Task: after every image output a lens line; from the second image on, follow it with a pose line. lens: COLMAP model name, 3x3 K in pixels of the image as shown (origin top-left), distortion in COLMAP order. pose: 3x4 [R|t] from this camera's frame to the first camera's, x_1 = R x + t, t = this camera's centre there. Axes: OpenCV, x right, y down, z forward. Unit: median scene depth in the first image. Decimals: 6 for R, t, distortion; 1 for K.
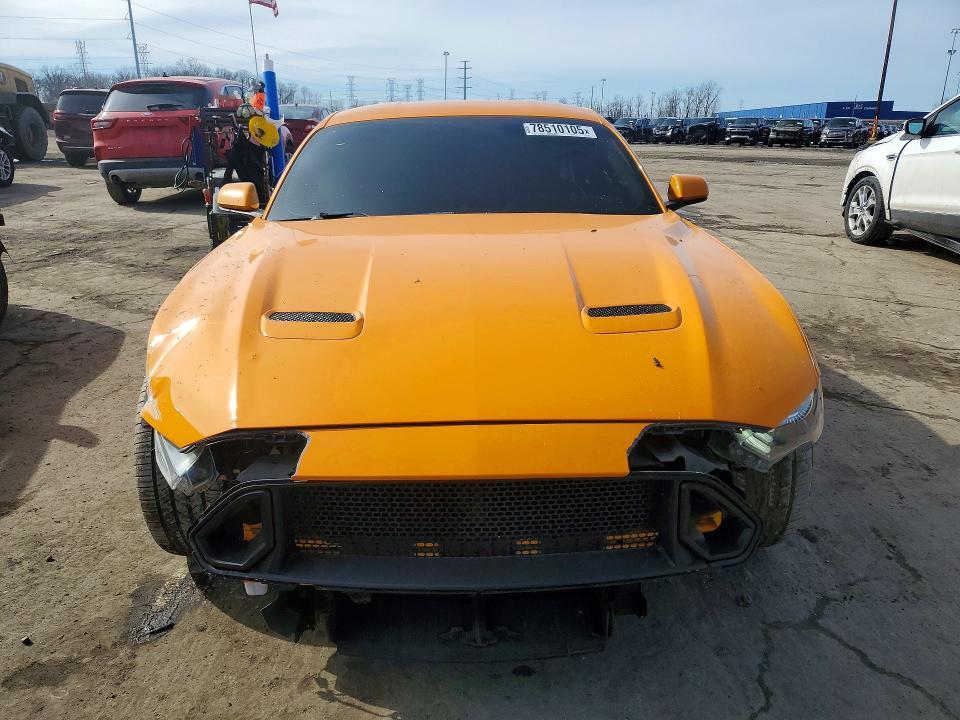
lens RADIAL K [[733.2, 0, 480.0], [0, 733.2, 360.0], [0, 0, 1]] dist [0.030245, 0.001621]
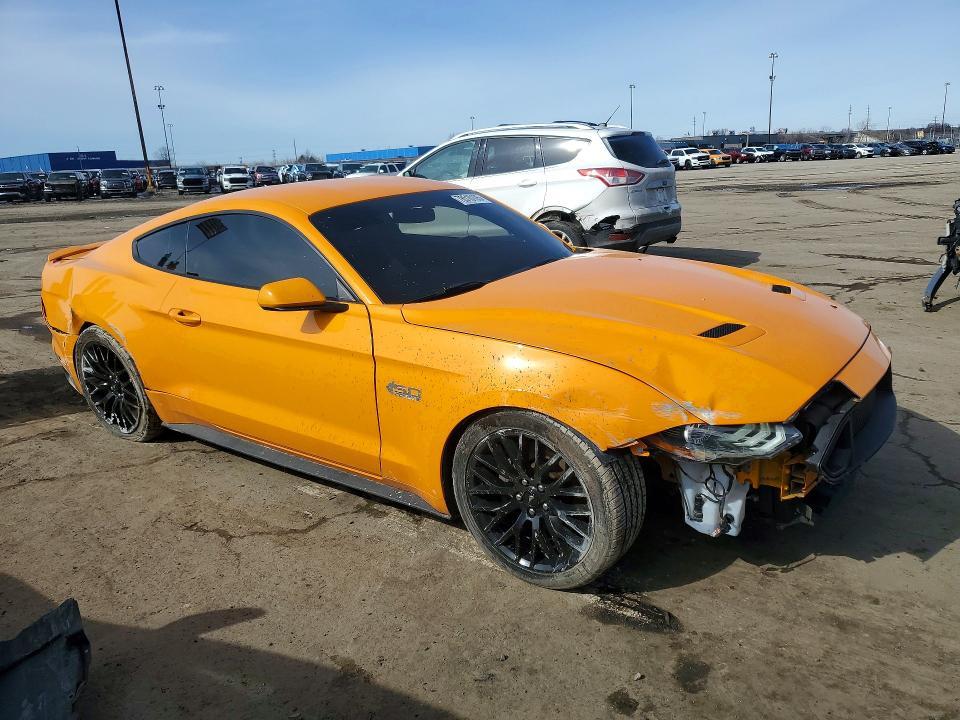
lens RADIAL K [[733.2, 0, 480.0], [0, 733.2, 360.0], [0, 0, 1]] dist [0.030245, 0.001621]
pose [[0.603458, -0.249613, 0.757319, -1.281373], [0.295749, 0.952065, 0.078138, -0.200376], [-0.740520, 0.176823, 0.648354, 0.329523]]
